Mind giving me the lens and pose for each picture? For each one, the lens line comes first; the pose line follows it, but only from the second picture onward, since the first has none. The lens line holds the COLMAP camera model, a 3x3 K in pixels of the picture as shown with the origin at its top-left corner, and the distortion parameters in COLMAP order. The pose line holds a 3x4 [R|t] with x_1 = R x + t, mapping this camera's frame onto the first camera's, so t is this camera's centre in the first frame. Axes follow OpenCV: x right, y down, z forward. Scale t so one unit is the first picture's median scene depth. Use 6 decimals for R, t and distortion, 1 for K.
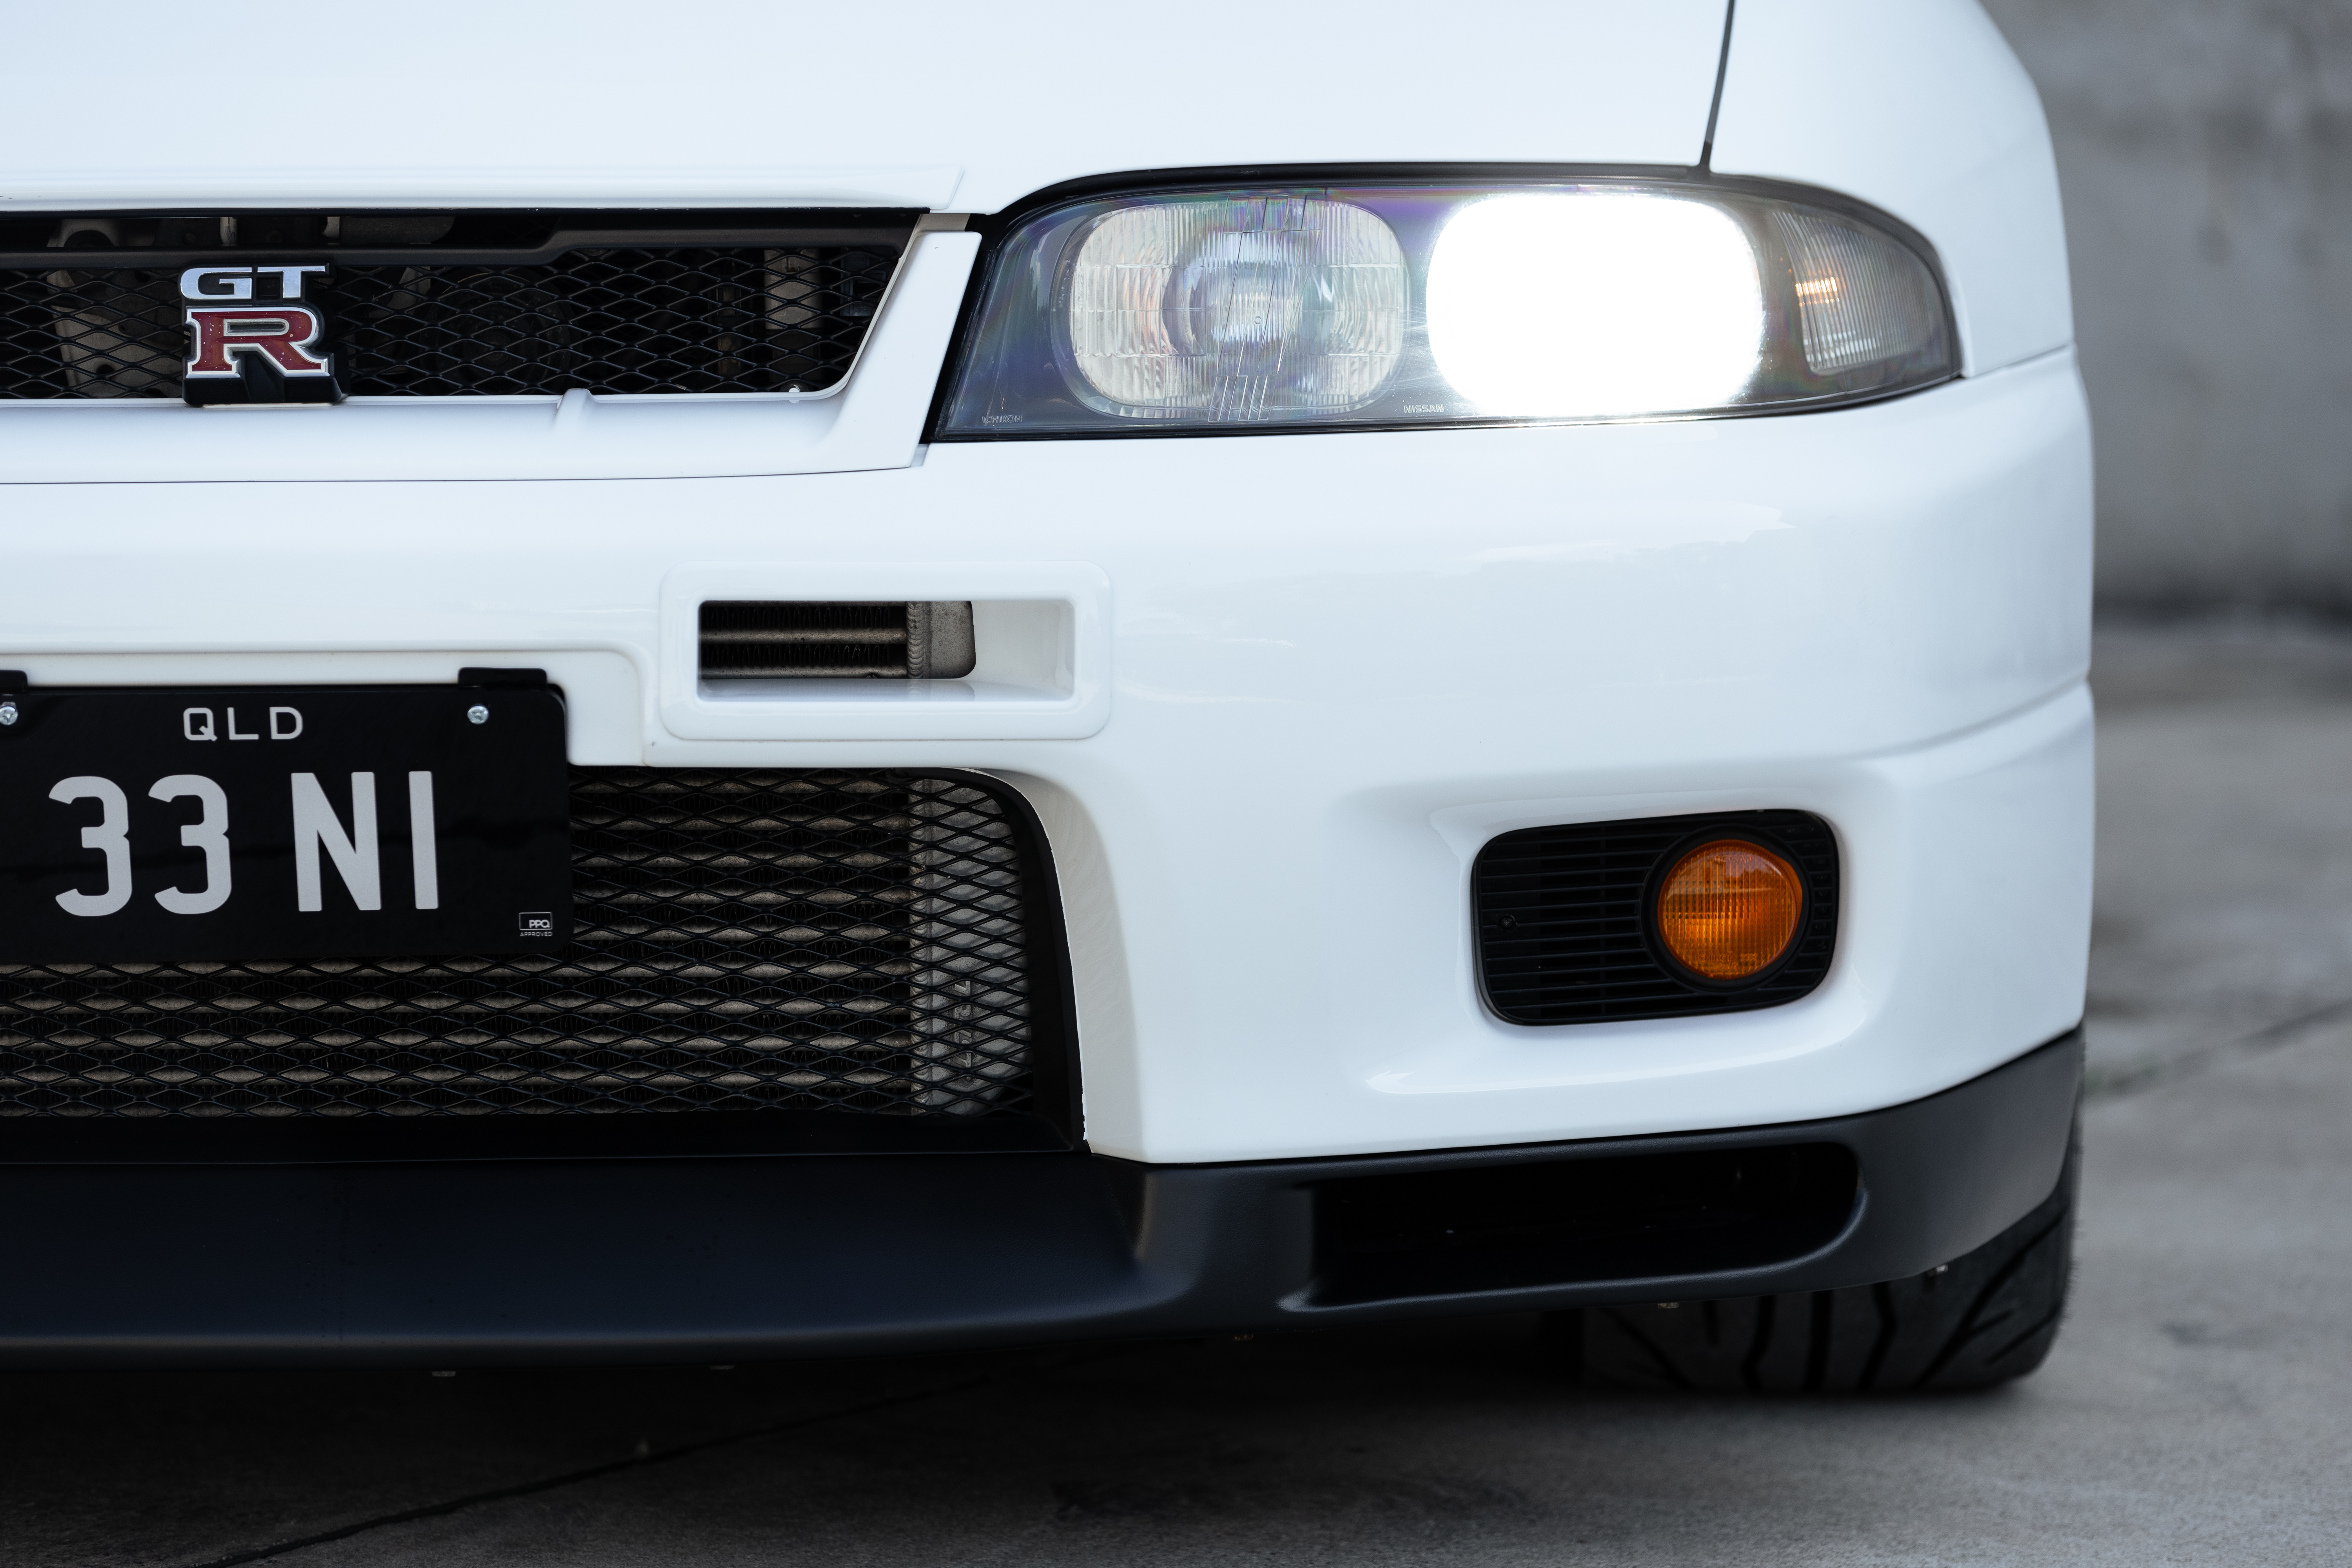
lens RADIAL K [[10155.6, 0, 1177.8], [0, 10155.6, 579.4], [0, 0, 1]] dist [-0.089562, 4.867891]
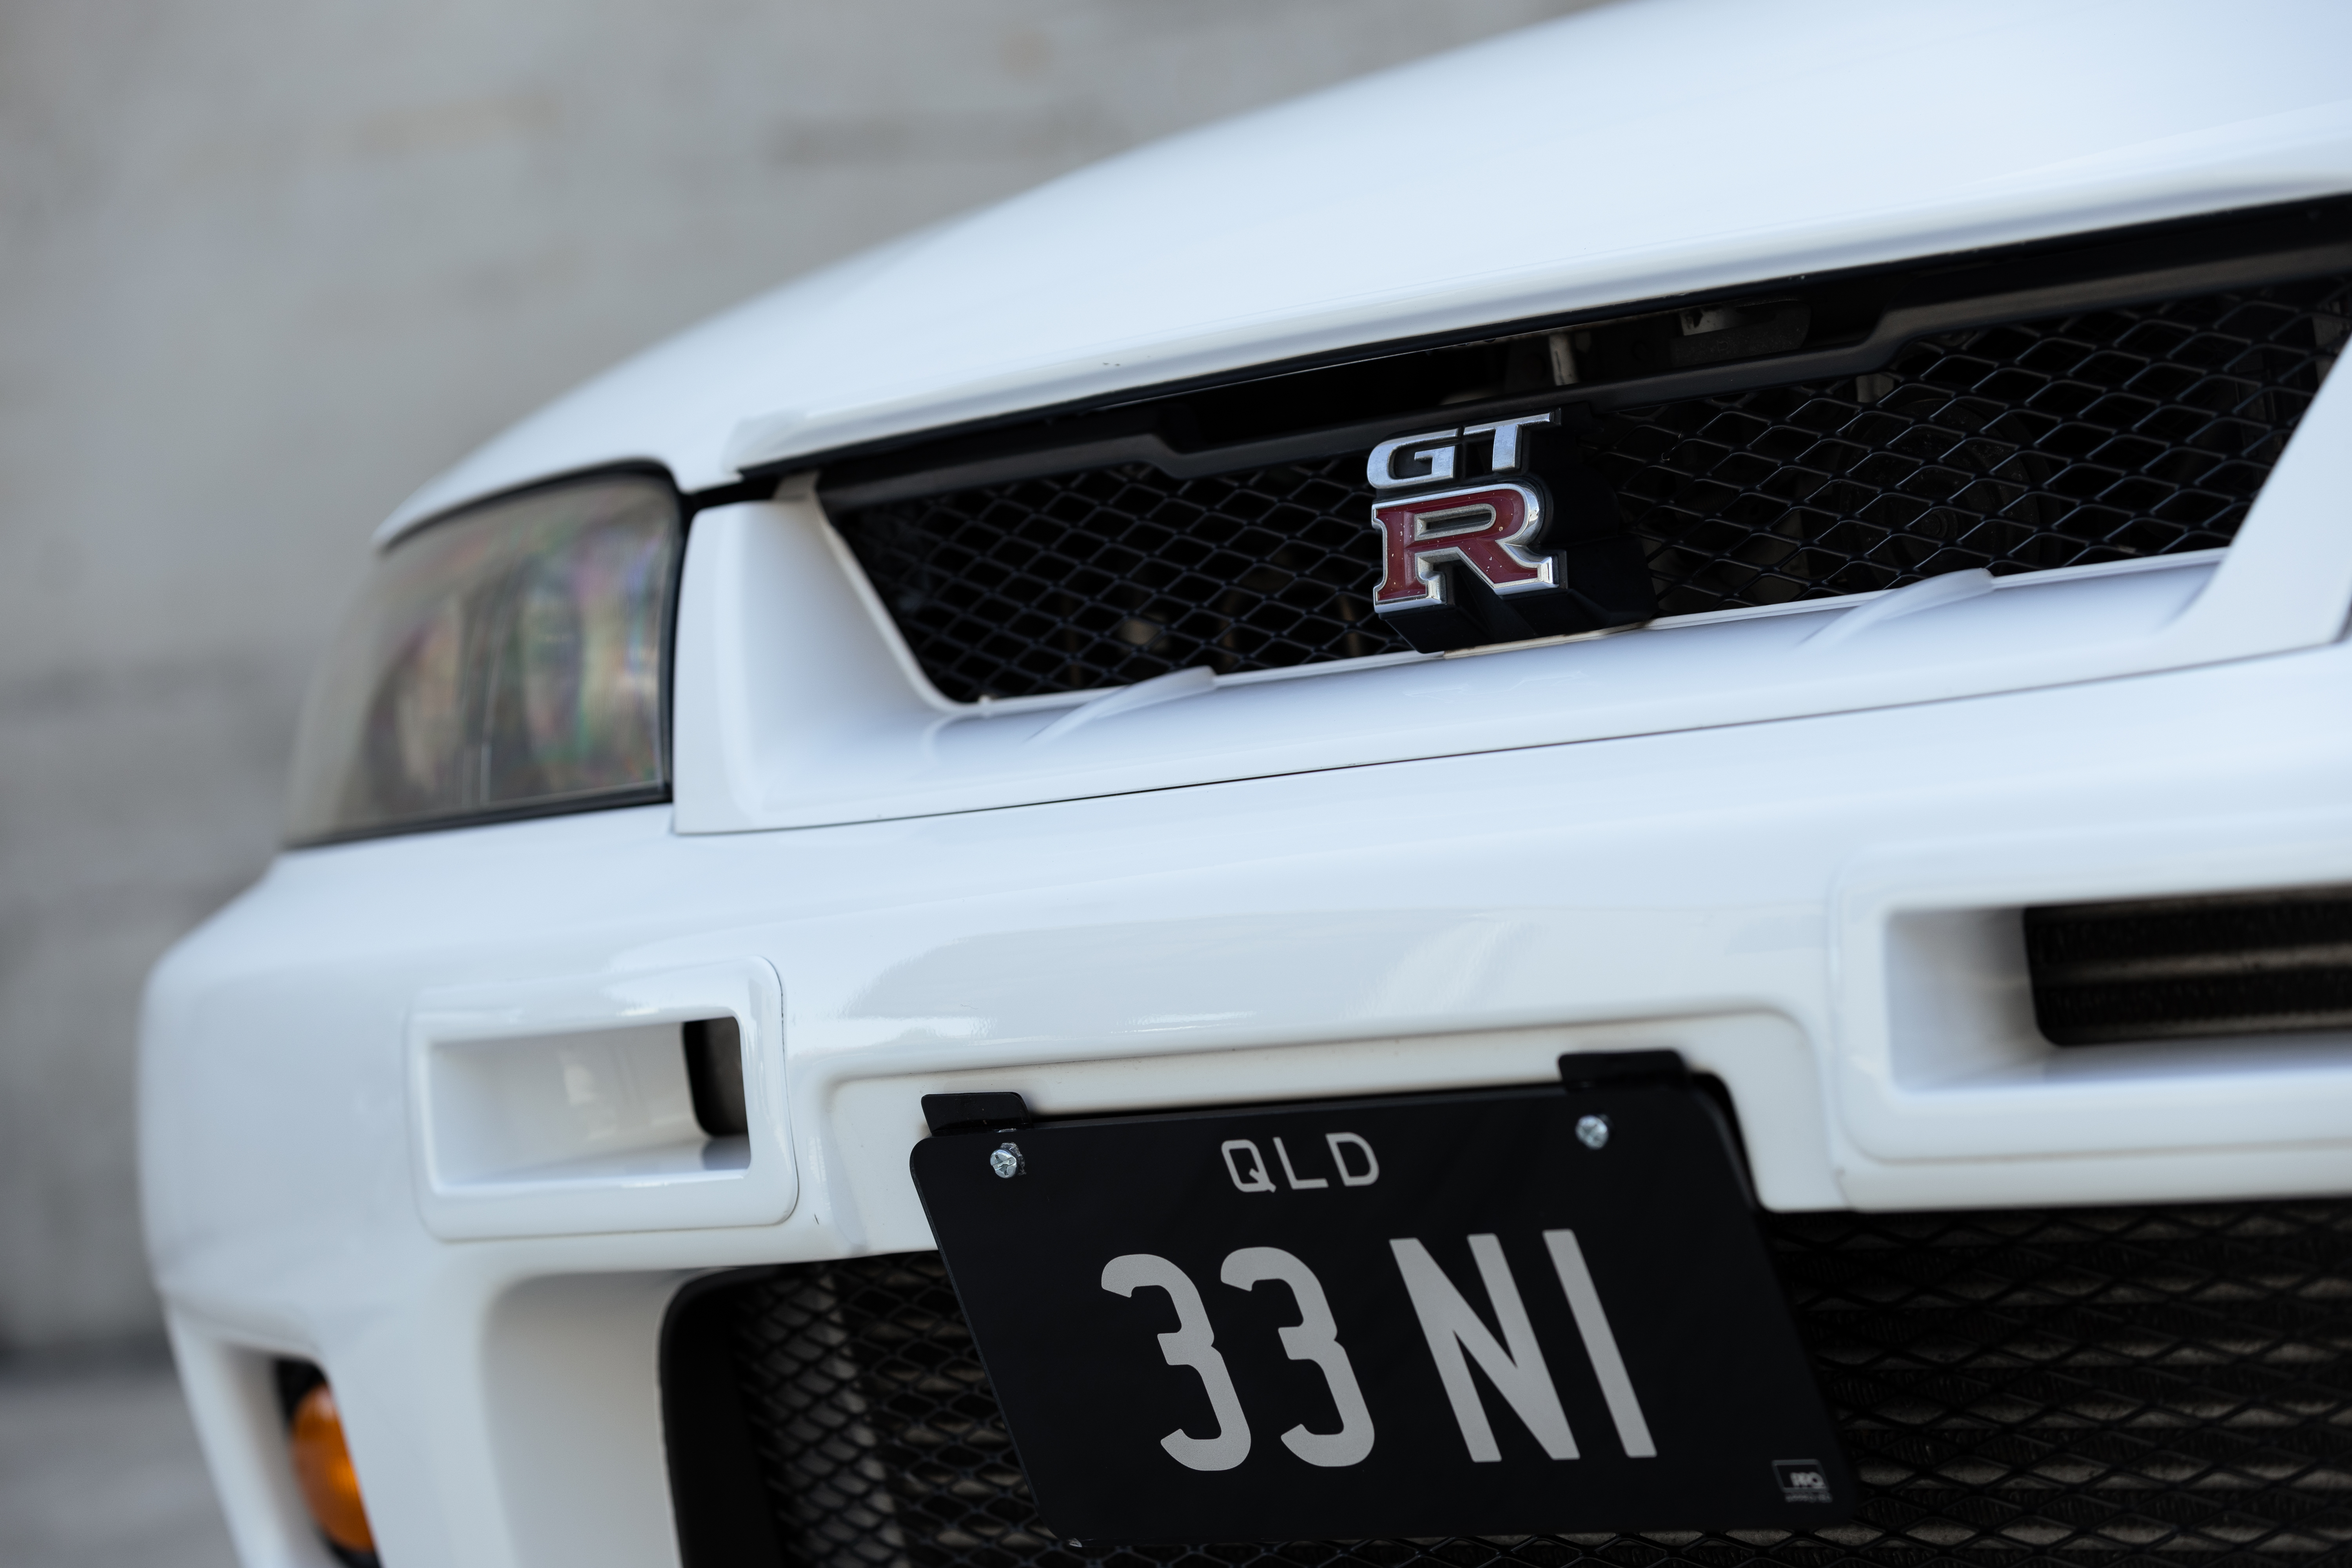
lens RADIAL K [[5847.5, 0, 1176.0], [0, 5847.5, 784.0], [0, 0, 1]] dist [-0.041226, 0.617473]
pose [[0.754778, -0.078451, -0.651272, 0.131017], [0.061149, 0.996914, -0.049220, 0.008167], [0.653124, -0.002674, 0.757247, 0.713775]]
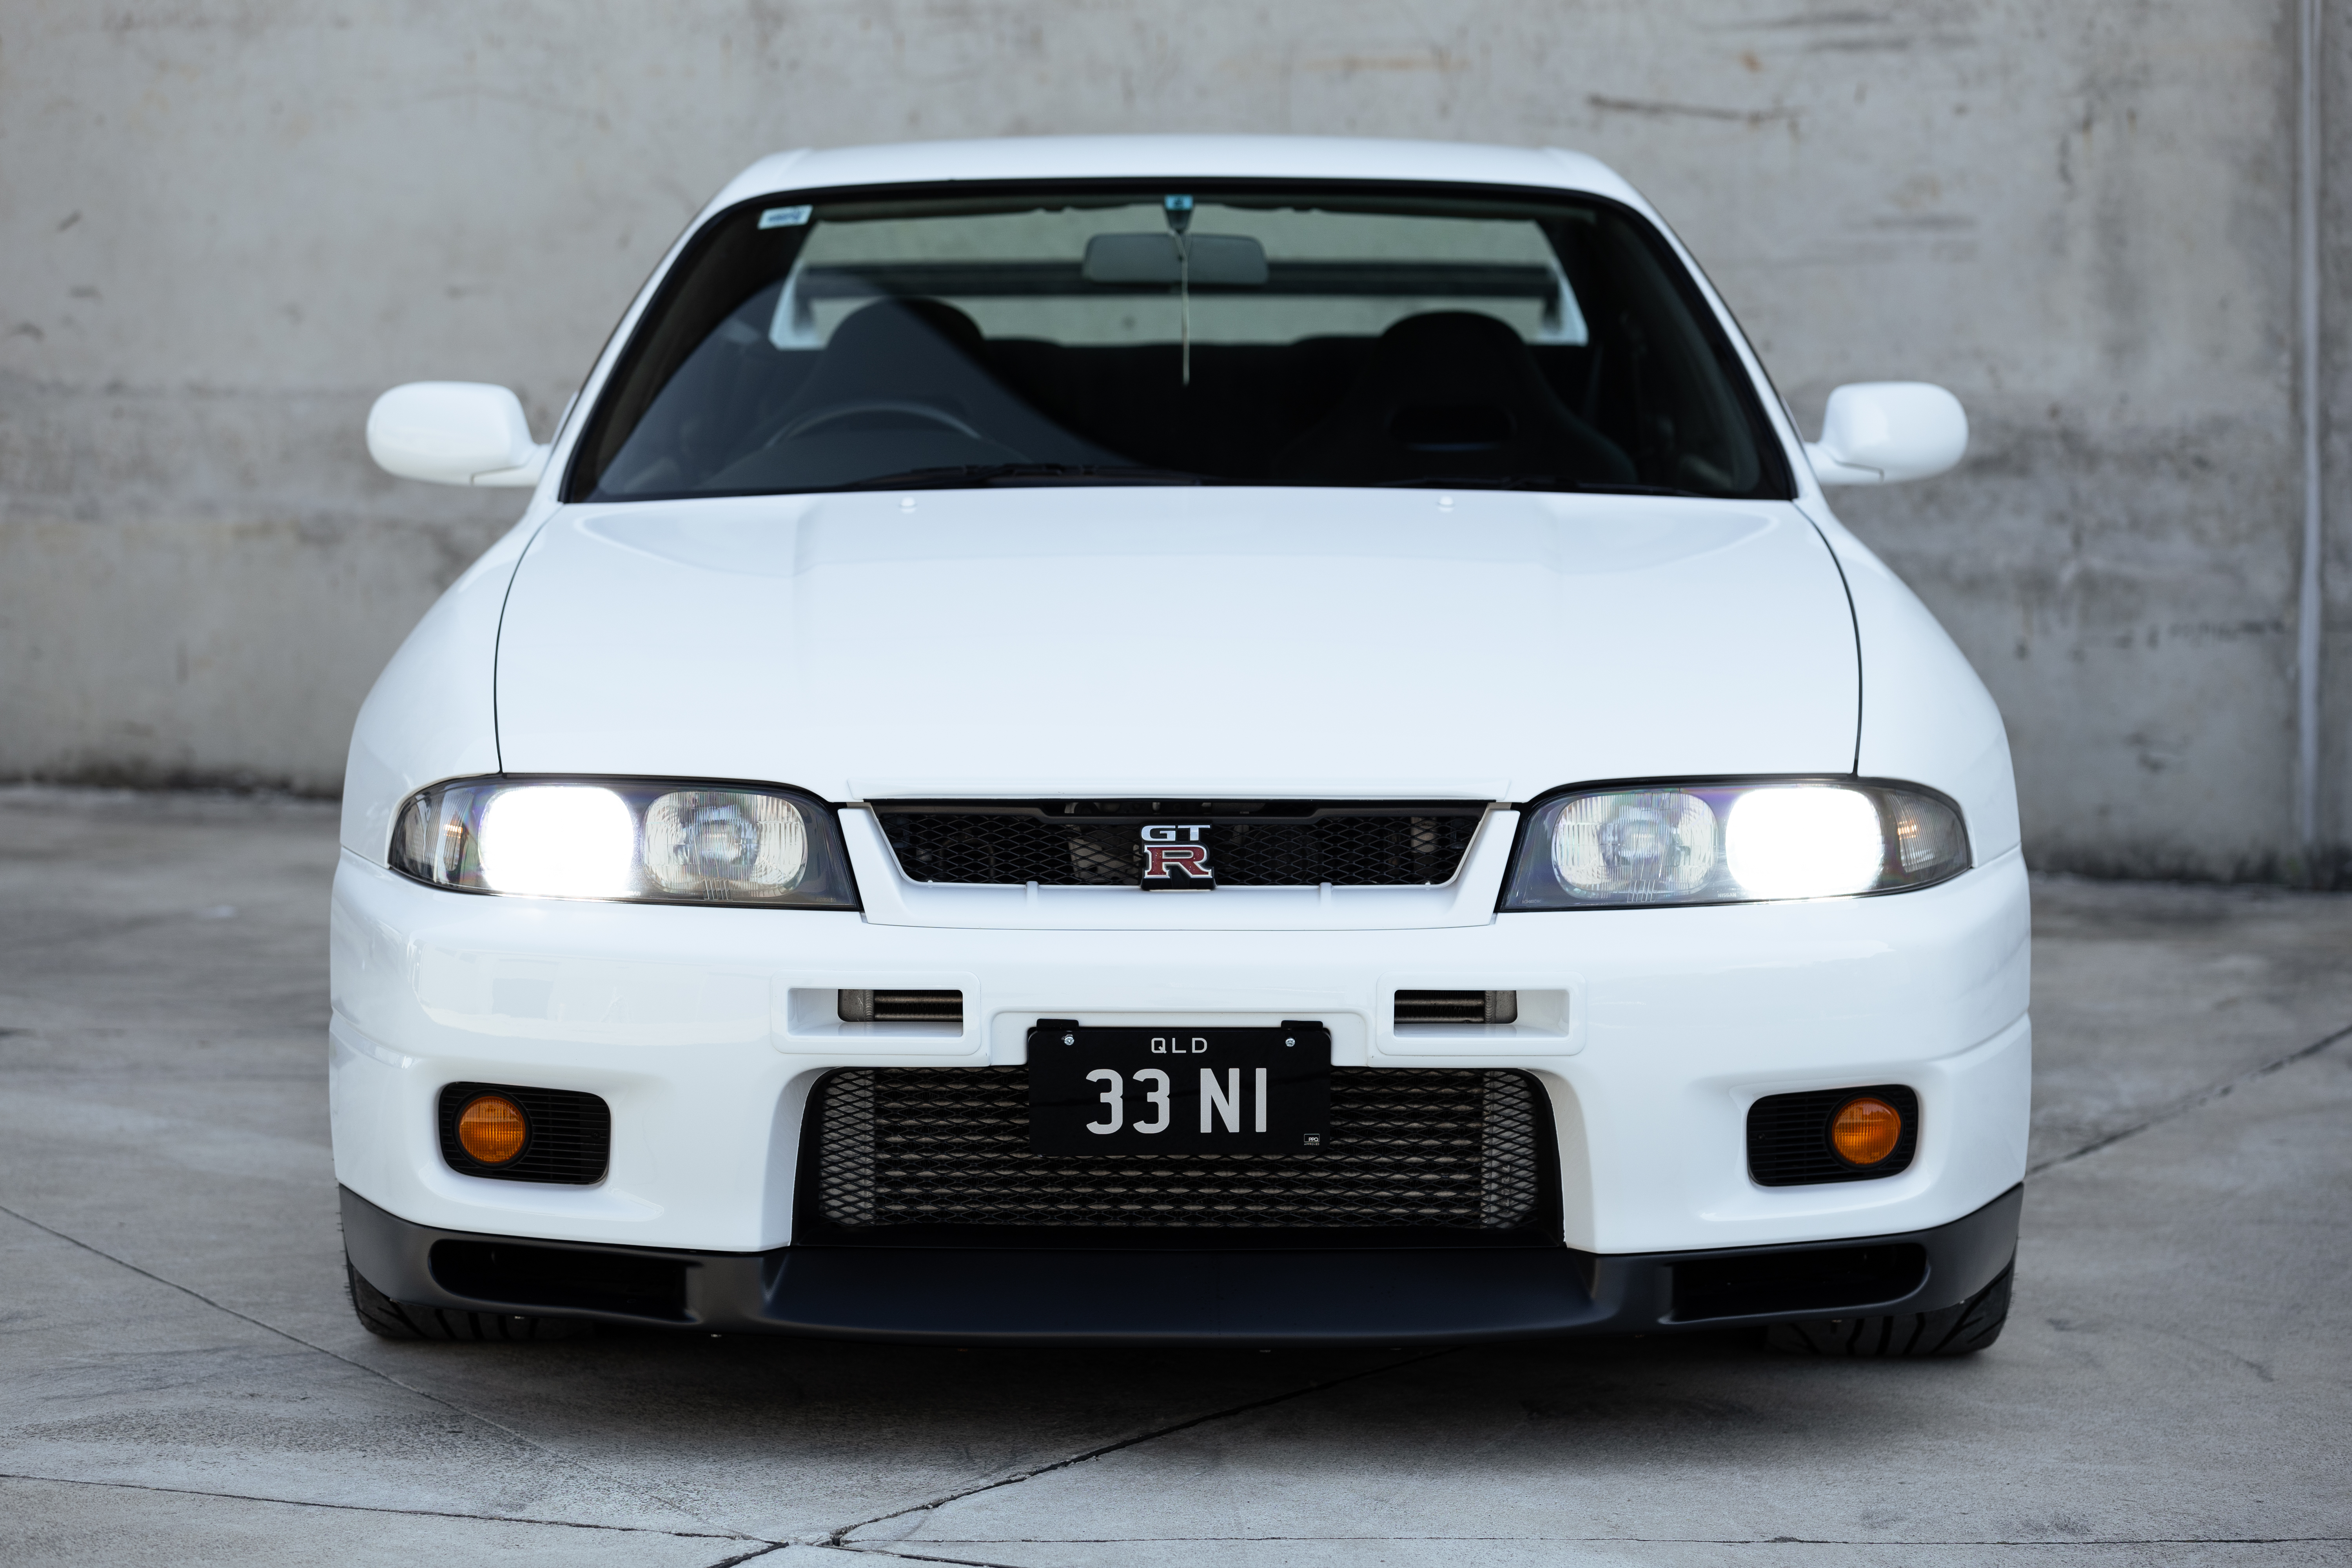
lens RADIAL K [[7603.2, 0, 1174.9], [0, 7603.2, 635.3], [0, 0, 1]] dist [-0.023547, 0.836446]
pose [[0.999945, 0.008714, 0.005914, -0.101093], [-0.008694, 0.999956, -0.003435, -0.064955], [-0.005944, 0.003384, 0.999977, -0.581784]]
